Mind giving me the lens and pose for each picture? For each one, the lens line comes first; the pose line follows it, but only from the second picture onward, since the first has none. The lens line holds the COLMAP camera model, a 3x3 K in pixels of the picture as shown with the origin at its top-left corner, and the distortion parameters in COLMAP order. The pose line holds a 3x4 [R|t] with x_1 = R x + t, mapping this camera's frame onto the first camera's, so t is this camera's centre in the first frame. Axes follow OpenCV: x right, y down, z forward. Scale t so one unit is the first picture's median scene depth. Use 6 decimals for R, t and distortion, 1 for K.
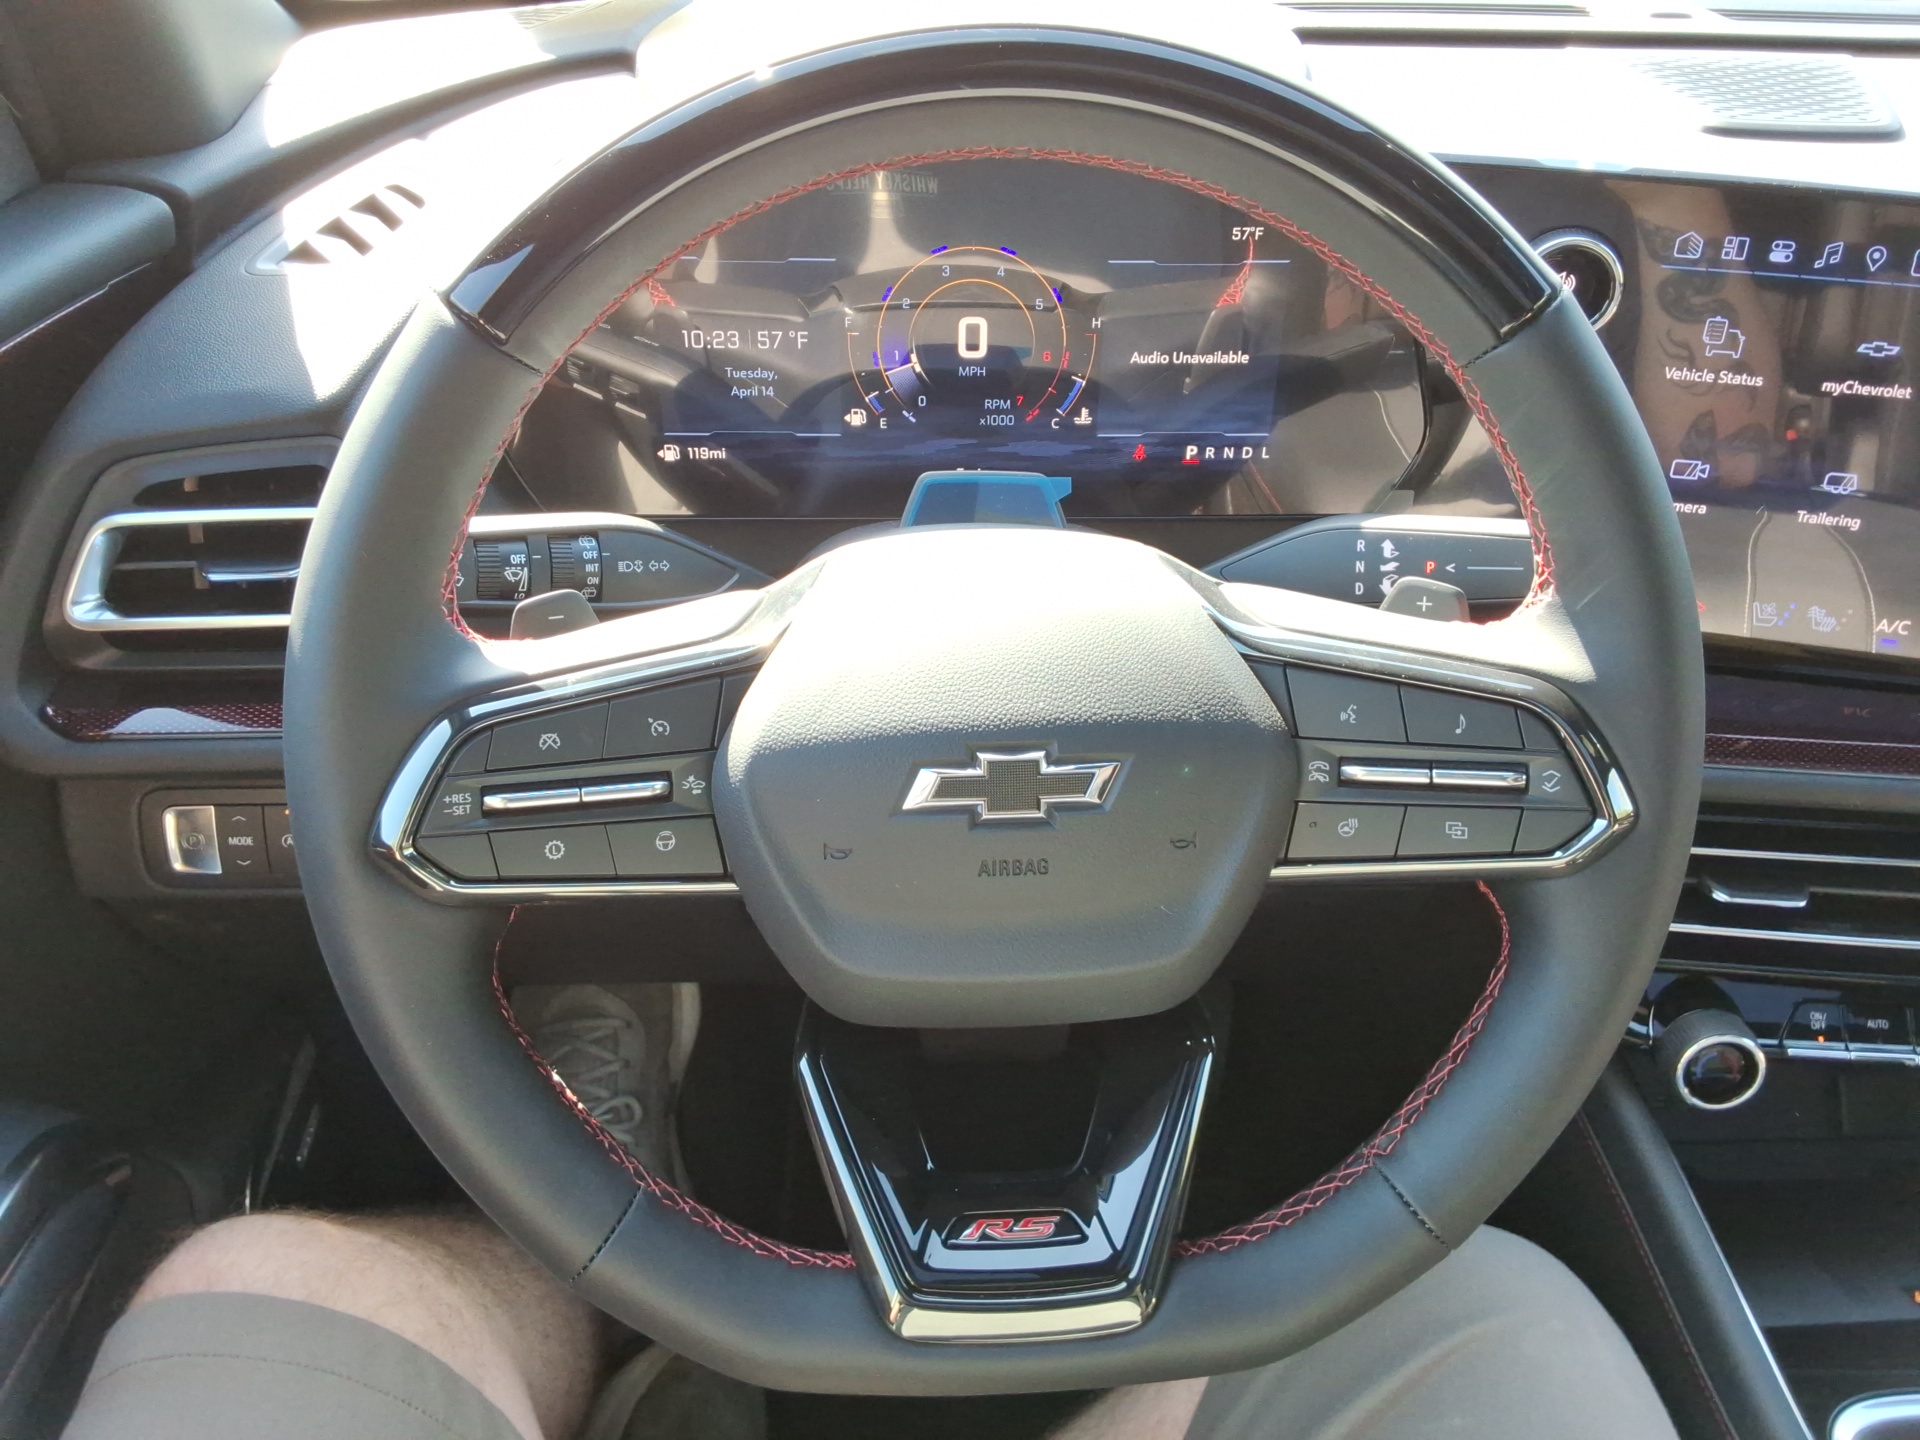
lens RADIAL K [[1535.4, 0, 968.9], [0, 1535.4, 709.7], [0, 0, 1]] dist [0.088852, -0.137006]
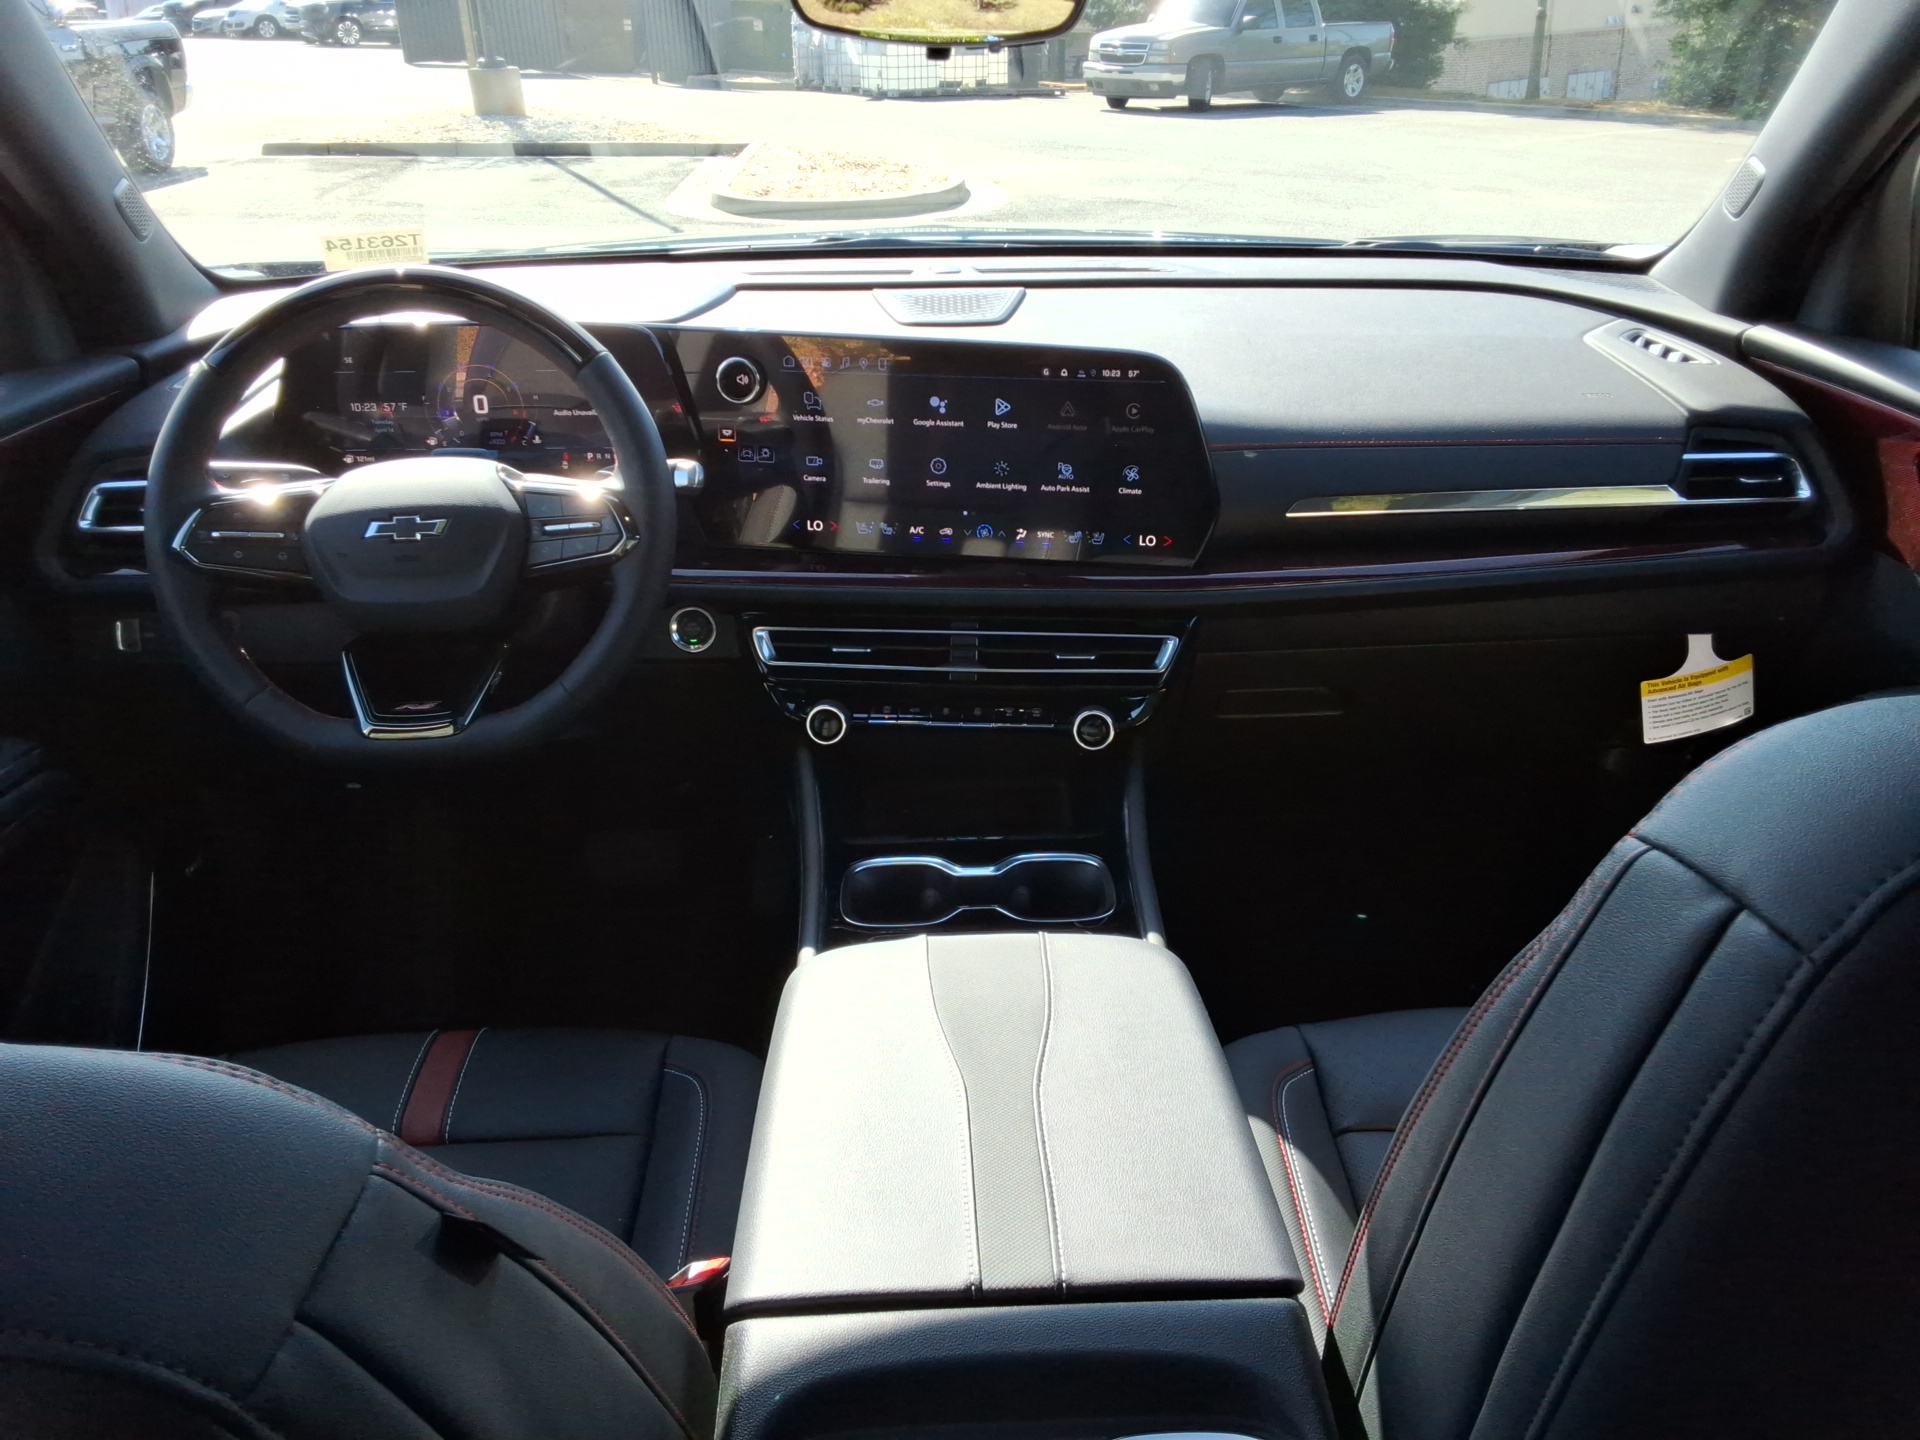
lens RADIAL K [[1535.4, 0, 980.9], [0, 1535.4, 721.1], [0, 0, 1]] dist [0.088852, -0.137006]
pose [[0.999397, -0.023961, -0.025111, 0.827648], [0.019557, 0.986446, -0.162916, 0.638975], [0.028674, 0.162327, 0.986320, -1.220089]]
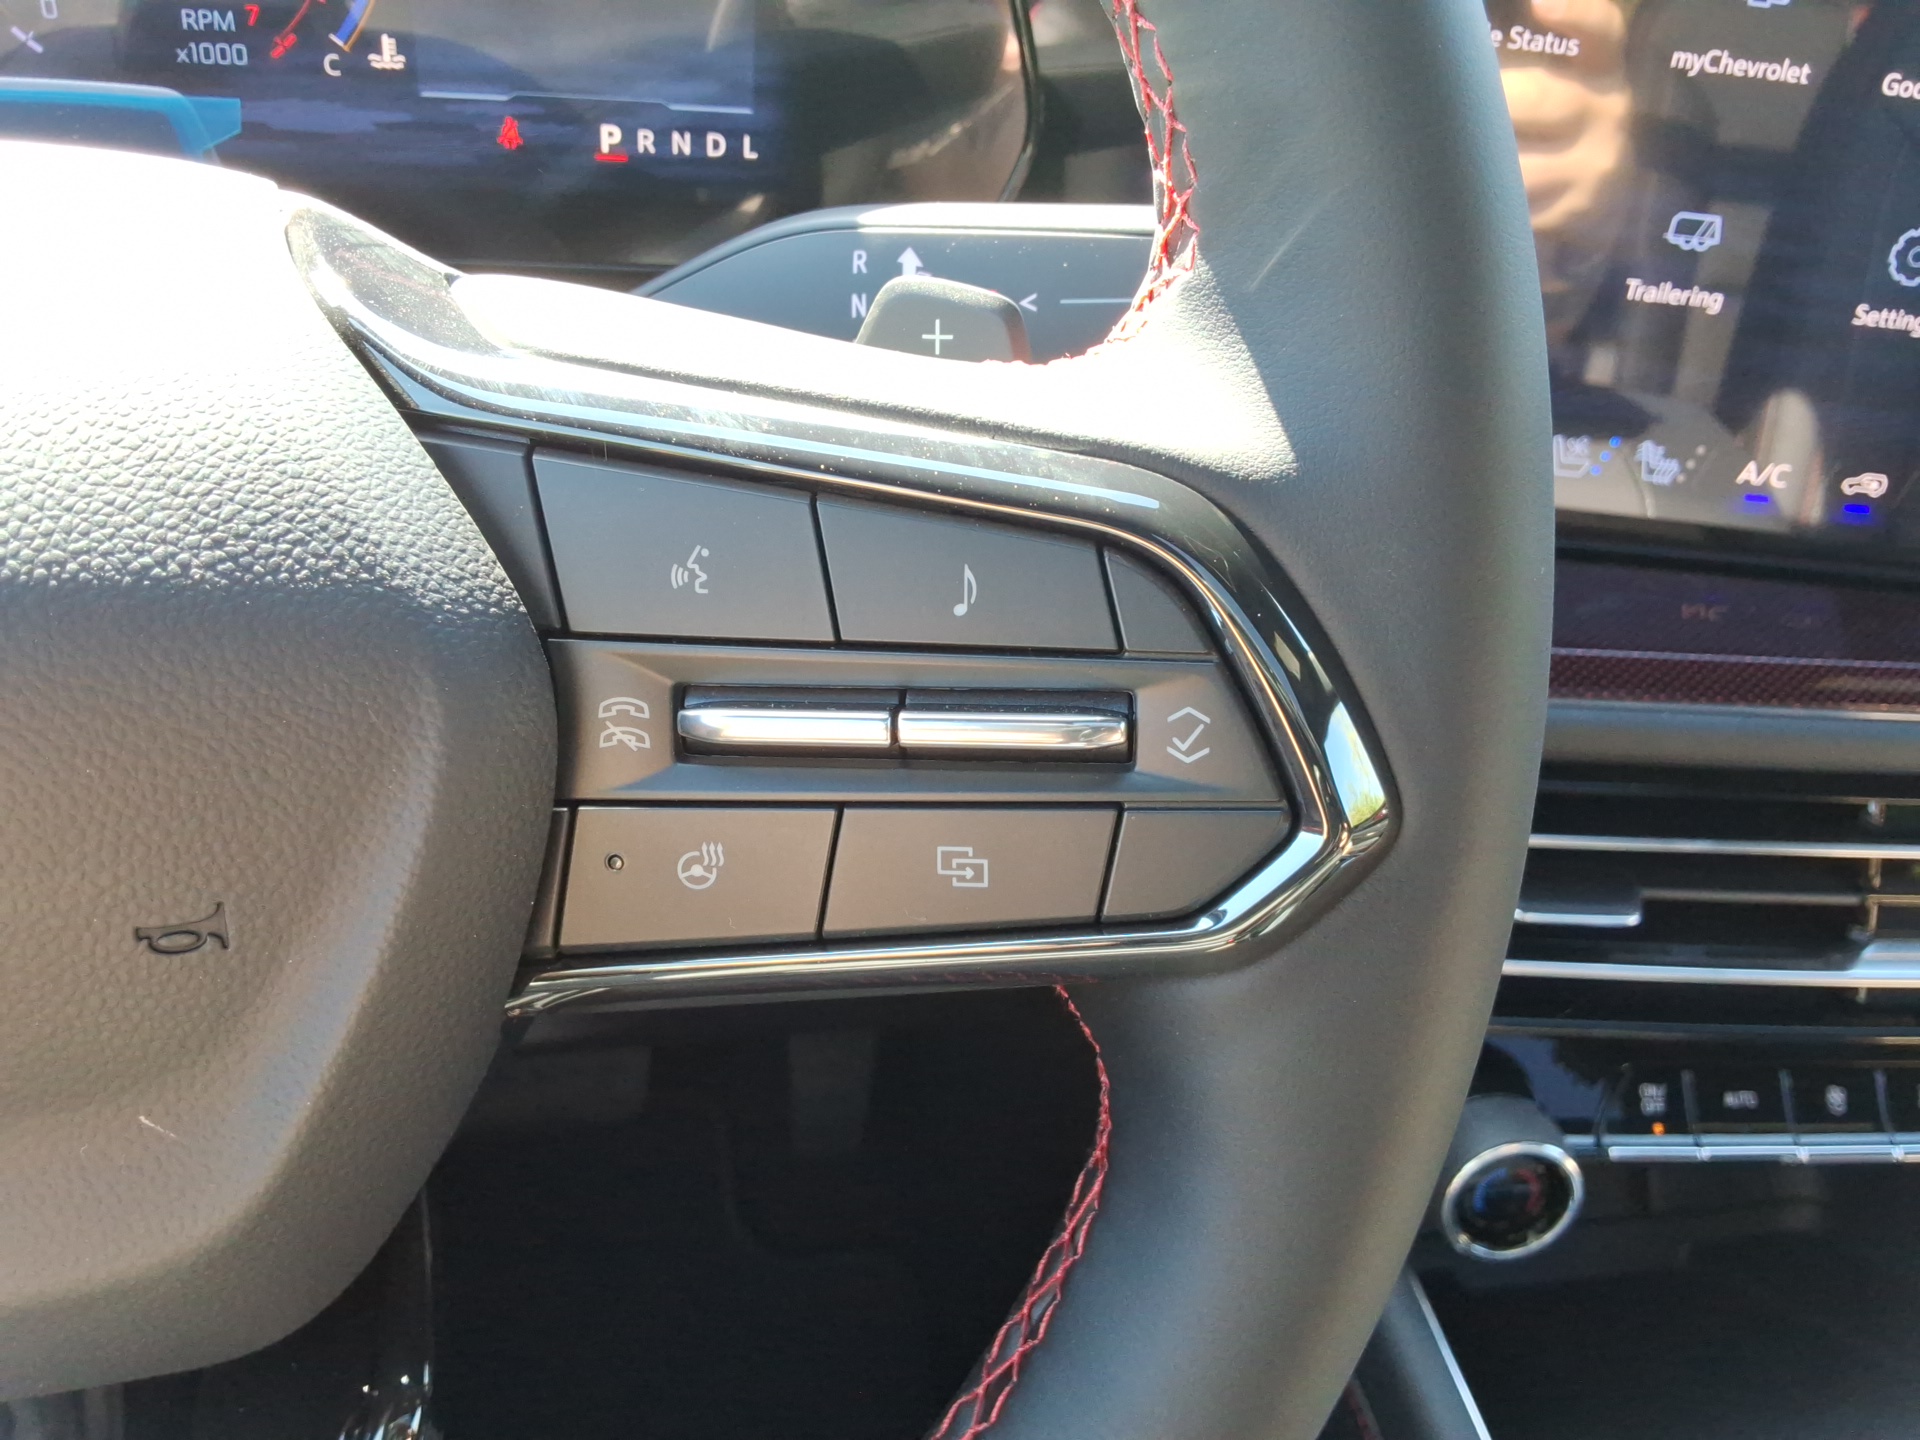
lens RADIAL K [[1559.8, 0, 963.7], [0, 1559.8, 722.7], [0, 0, 1]] dist [0.008234, -0.026224]
pose [[0.988483, -0.019829, 0.150028, 0.199637], [0.014126, 0.999140, 0.038989, 0.020589], [-0.150672, -0.036421, 0.987913, 0.476192]]
